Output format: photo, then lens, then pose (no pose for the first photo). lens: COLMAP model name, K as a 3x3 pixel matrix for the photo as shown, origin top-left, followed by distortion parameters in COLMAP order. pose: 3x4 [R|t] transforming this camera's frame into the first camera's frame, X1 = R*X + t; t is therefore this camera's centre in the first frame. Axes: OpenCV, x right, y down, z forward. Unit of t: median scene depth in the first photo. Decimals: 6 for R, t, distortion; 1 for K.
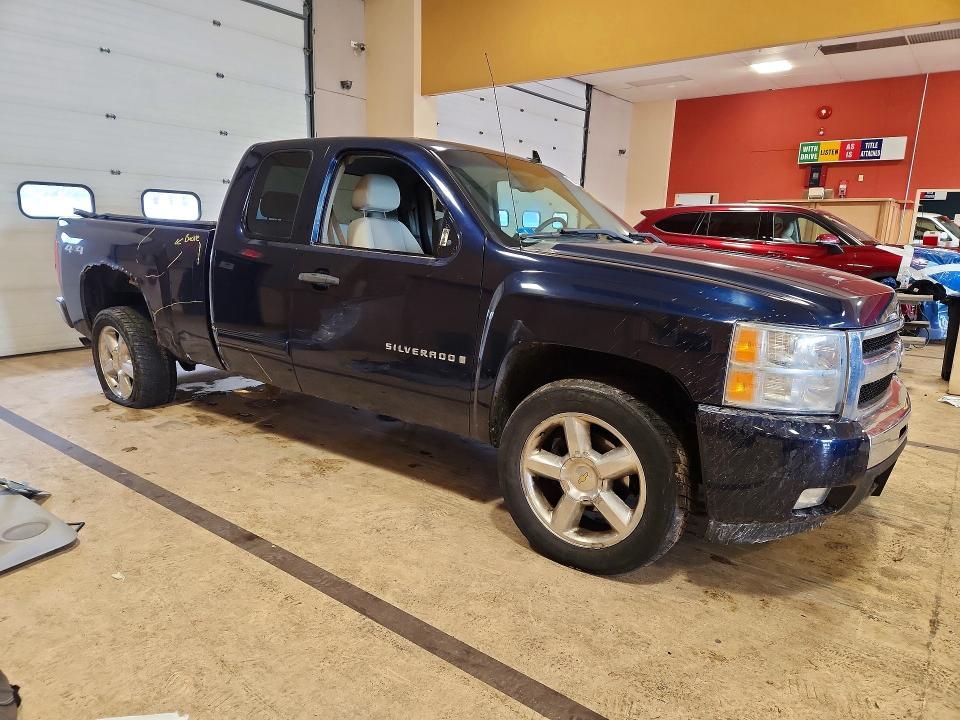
lens RADIAL K [[636.4, 0, 474.3], [0, 636.4, 355.9], [0, 0, 1]] dist [0.056491, -0.041123]
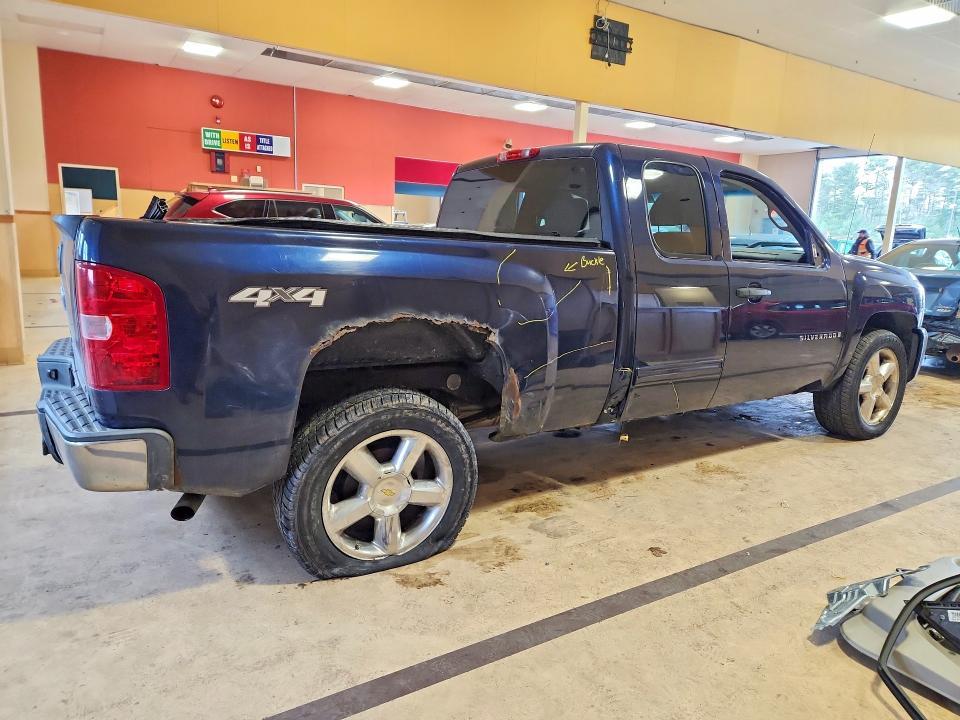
lens RADIAL K [[636.4, 0, 474.3], [0, 636.4, 355.9], [0, 0, 1]] dist [0.056491, -0.041123]
pose [[0.366520, -0.191985, 0.910387, -1.065937], [0.153624, 0.977537, 0.144297, -0.183699], [-0.917640, 0.086970, 0.387780, 0.762697]]
